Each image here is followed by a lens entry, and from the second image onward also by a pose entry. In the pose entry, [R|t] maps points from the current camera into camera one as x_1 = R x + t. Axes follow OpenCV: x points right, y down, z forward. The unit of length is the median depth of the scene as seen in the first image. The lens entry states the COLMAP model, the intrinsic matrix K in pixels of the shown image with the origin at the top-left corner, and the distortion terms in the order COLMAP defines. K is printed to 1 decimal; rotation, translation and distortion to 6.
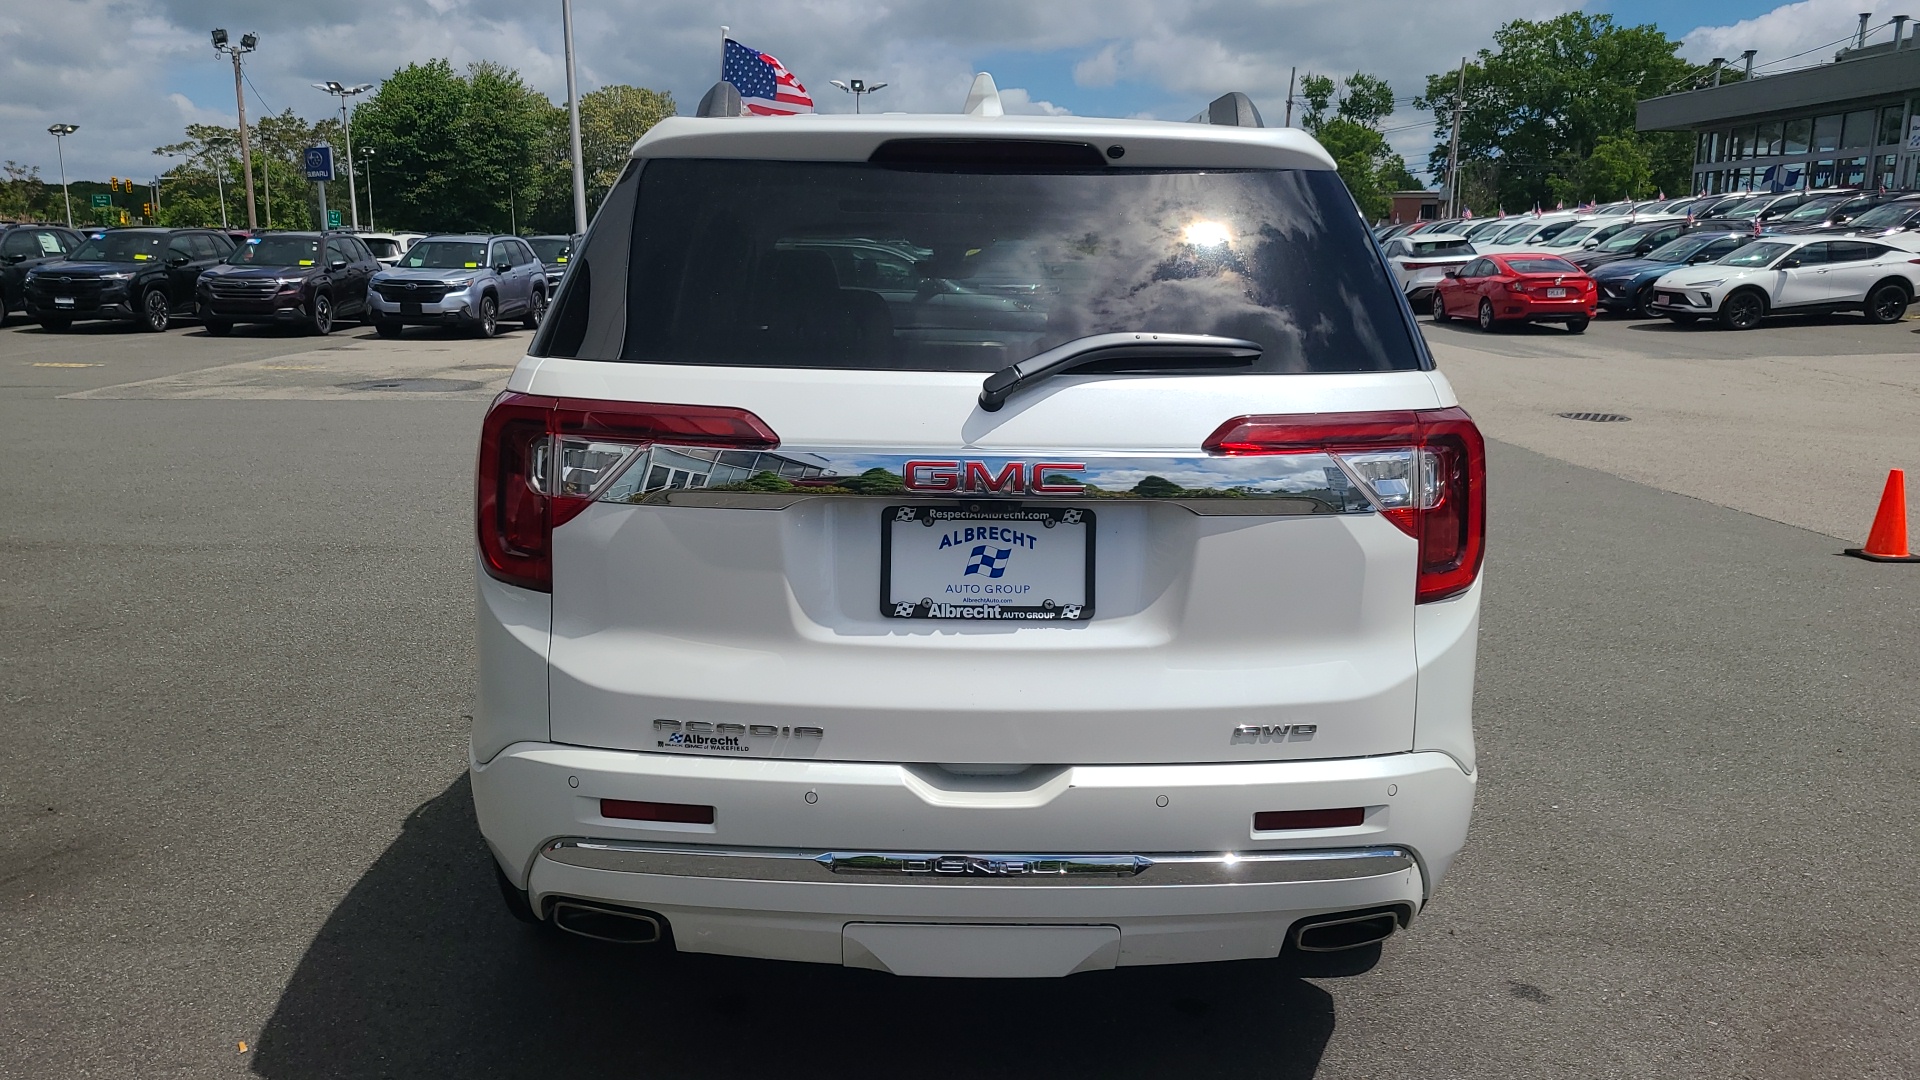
lens RADIAL K [[1427.6, 0, 949.5], [0, 1427.6, 529.6], [0, 0, 1]] dist [0.066073, -0.040231]
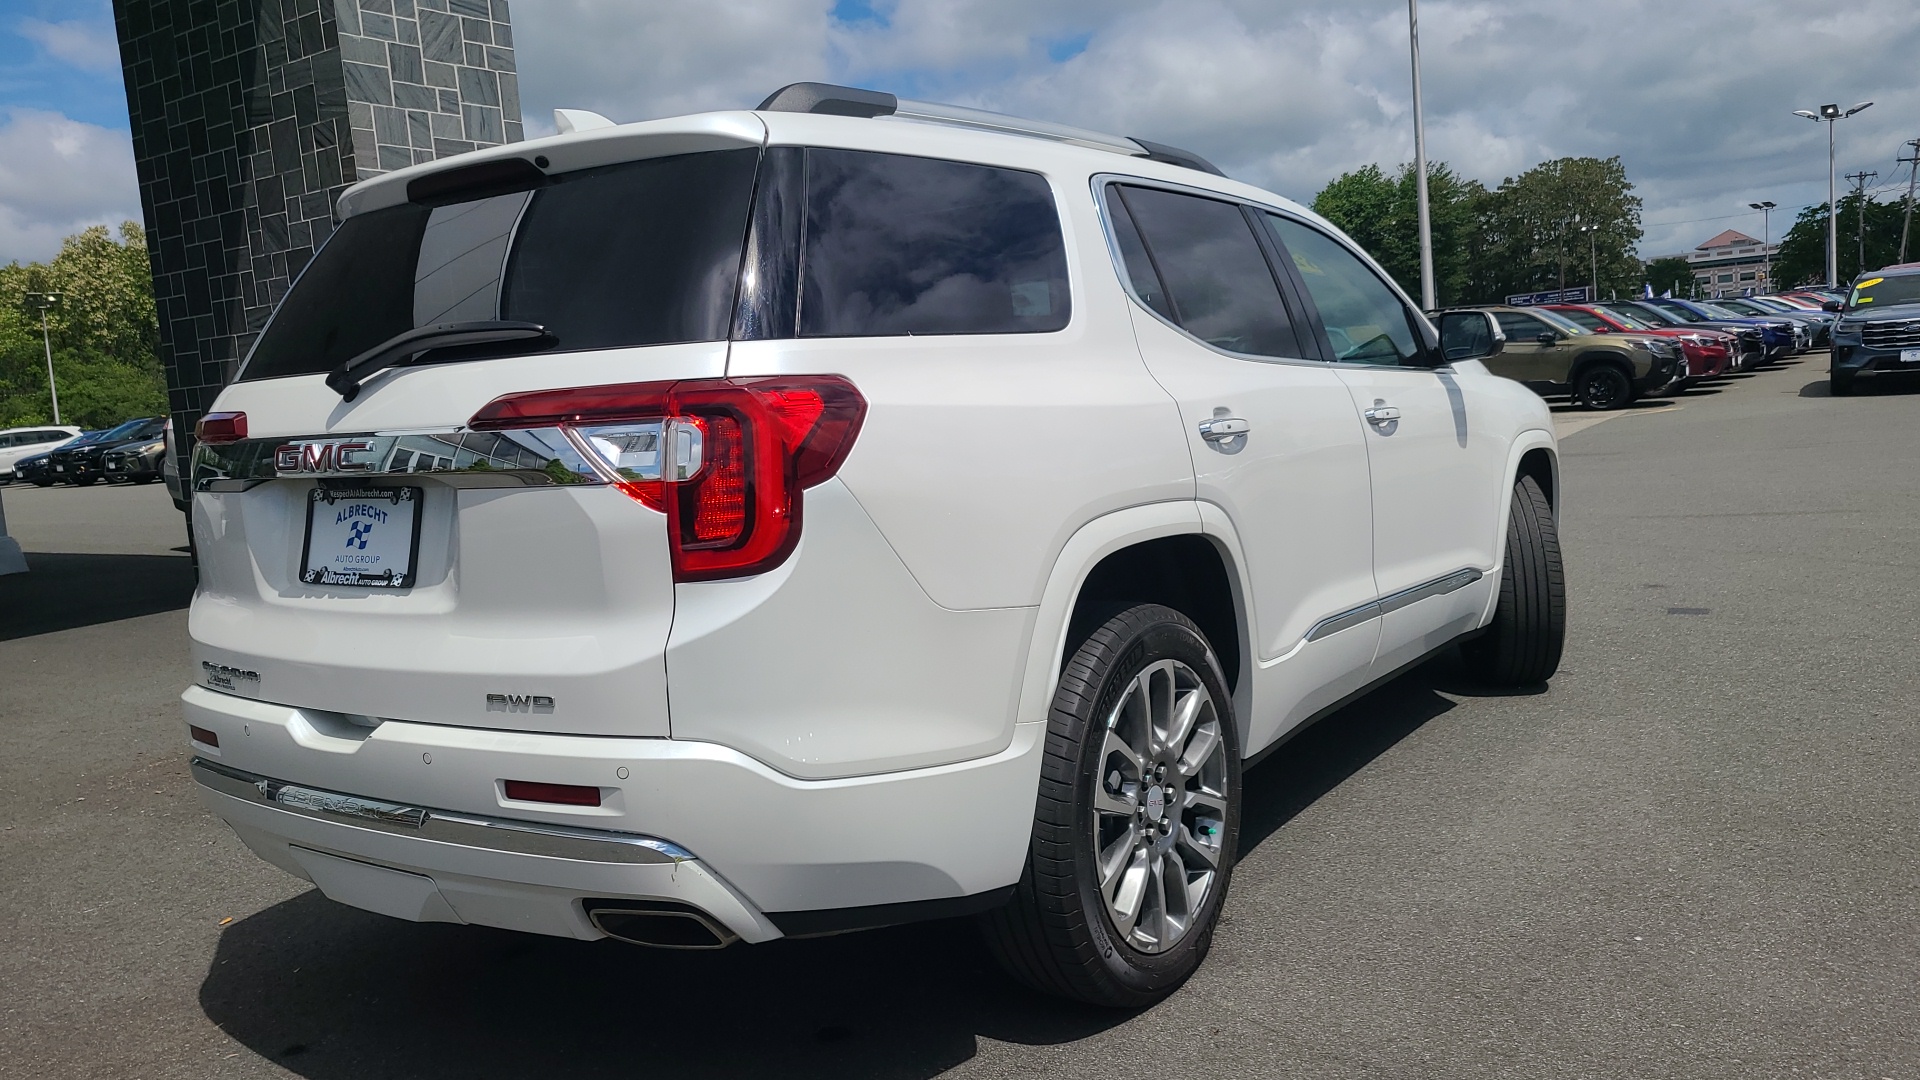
lens RADIAL K [[1445.5, 0, 963.0], [0, 1445.5, 519.0], [0, 0, 1]] dist [0.059330, -0.044555]
pose [[0.804059, -0.013180, -0.594403, 0.725467], [-0.030070, 0.997573, -0.062797, 0.044791], [0.593788, 0.068366, 0.801712, 0.234280]]
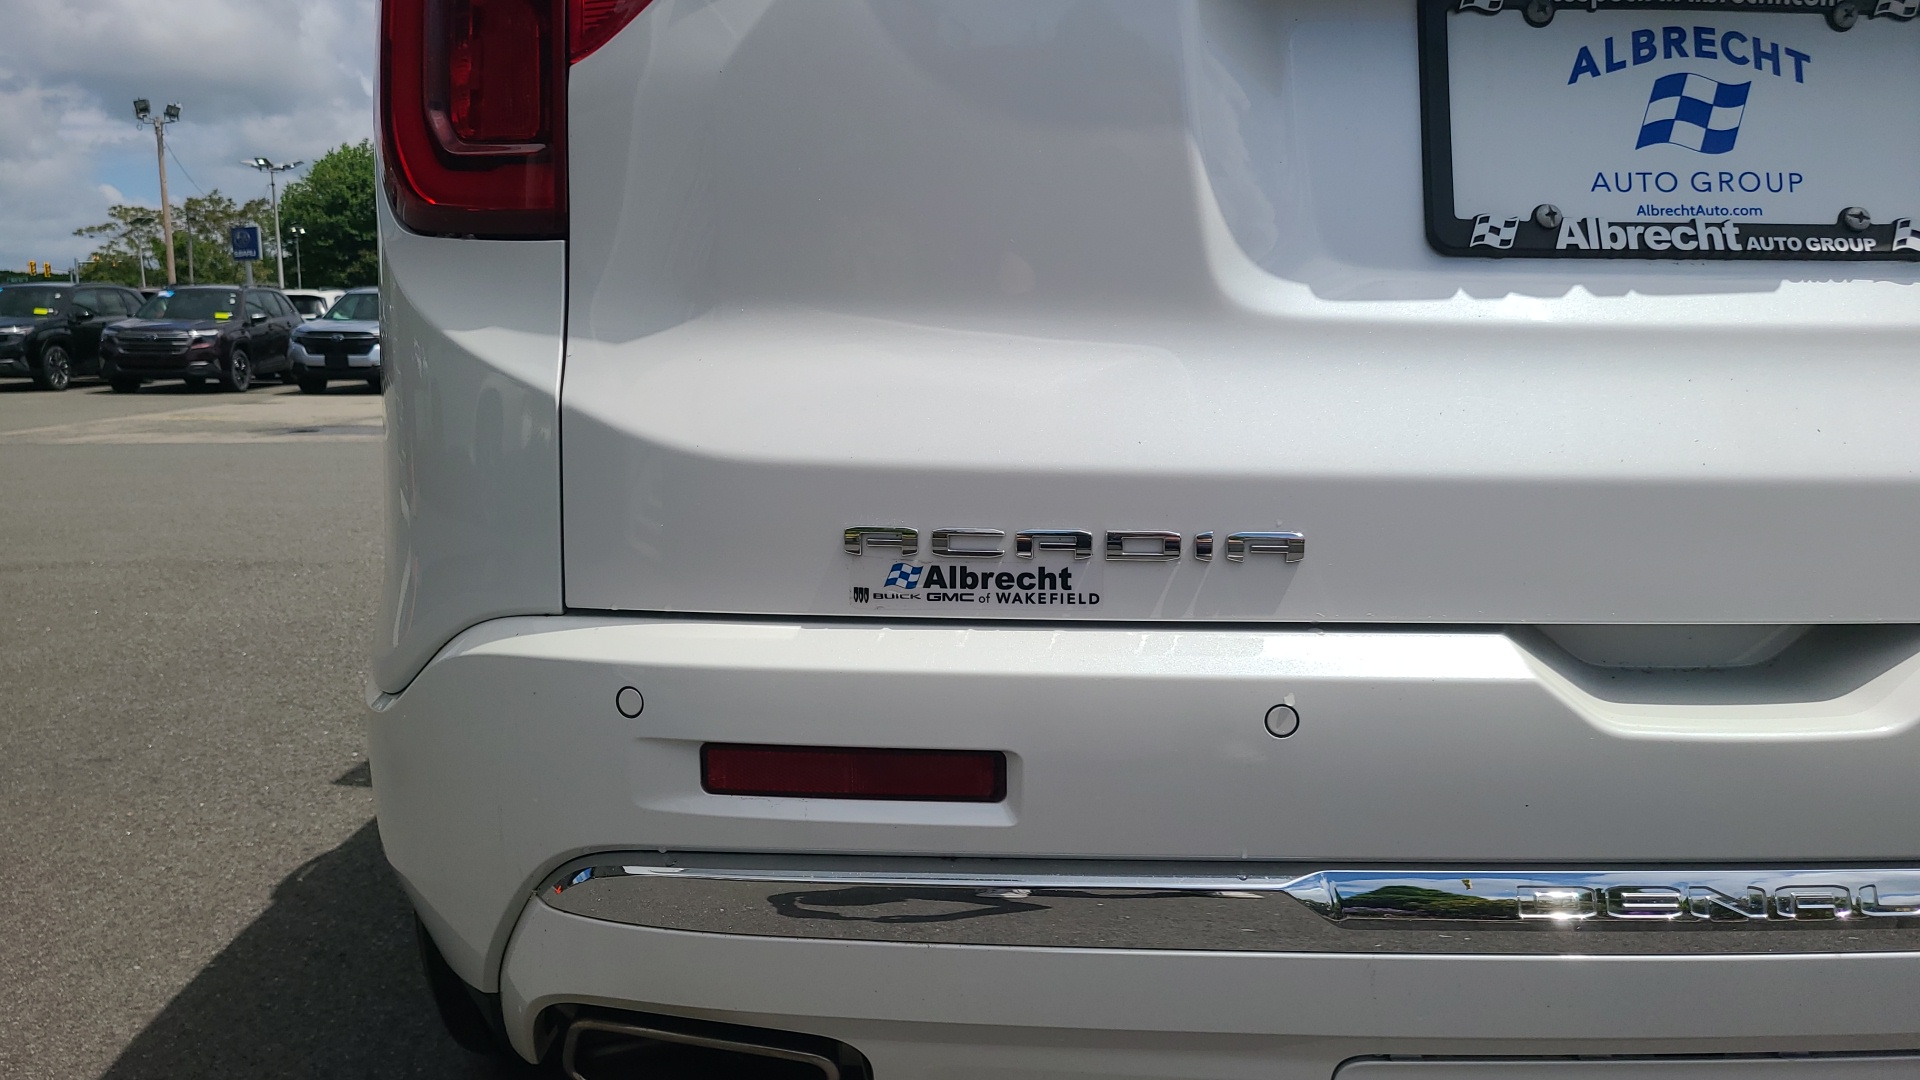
lens RADIAL K [[1445.5, 0, 963.0], [0, 1445.5, 519.0], [0, 0, 1]] dist [0.059330, -0.044555]
pose [[0.998806, -0.013626, 0.046914, -0.127482], [0.016454, 0.998037, -0.060426, 0.101611], [-0.045998, 0.061126, 0.997070, 0.405709]]
